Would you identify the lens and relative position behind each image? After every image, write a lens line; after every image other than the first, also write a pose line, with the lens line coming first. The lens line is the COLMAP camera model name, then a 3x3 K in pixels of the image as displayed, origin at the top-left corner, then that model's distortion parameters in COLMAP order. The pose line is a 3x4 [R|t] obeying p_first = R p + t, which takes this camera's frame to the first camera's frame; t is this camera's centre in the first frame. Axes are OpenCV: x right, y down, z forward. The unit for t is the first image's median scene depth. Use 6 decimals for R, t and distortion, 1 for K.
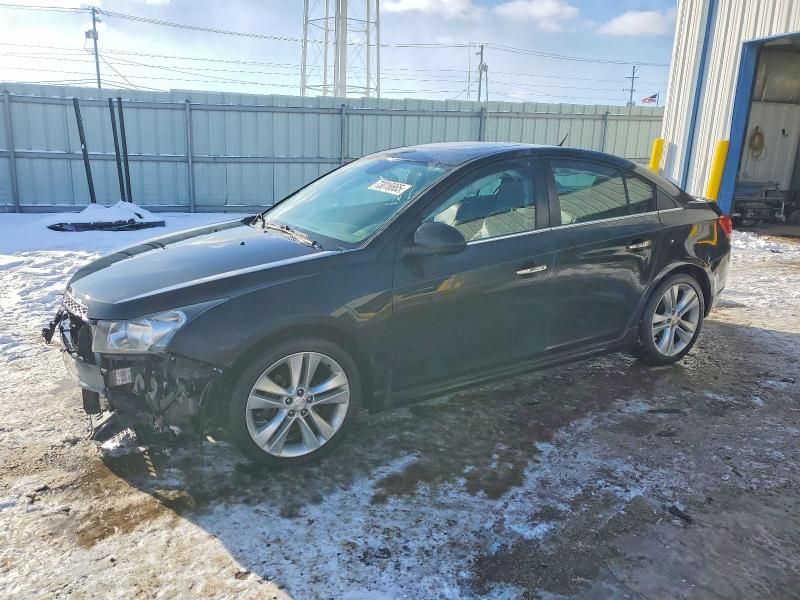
lens RADIAL K [[582.6, 0, 404.5], [0, 582.6, 296.6], [0, 0, 1]] dist [0.017935, 0.007949]
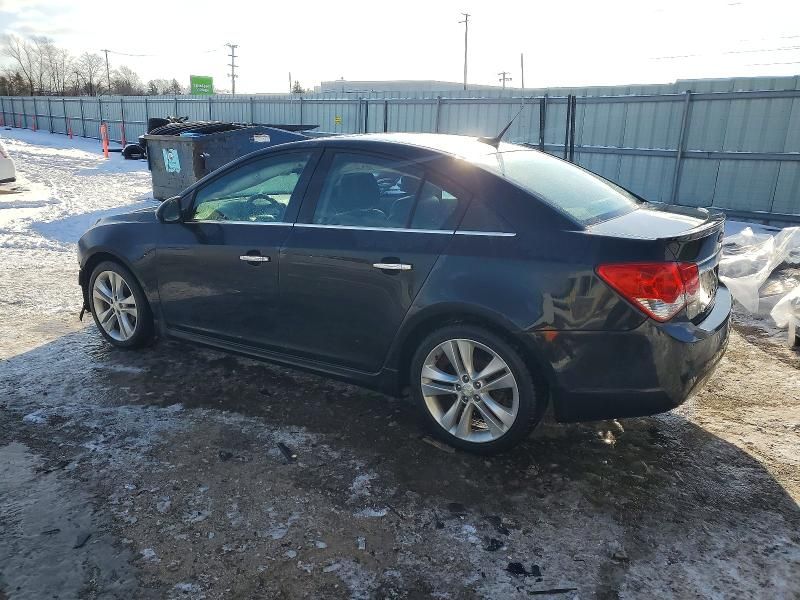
lens RADIAL K [[598.7, 0, 396.7], [0, 598.7, 301.7], [0, 0, 1]] dist [0.013121, 0.011307]
pose [[0.464139, 0.231152, -0.855069, 0.703616], [-0.224700, 0.964497, 0.138765, -0.097553], [0.856787, 0.127728, 0.499601, 0.397211]]
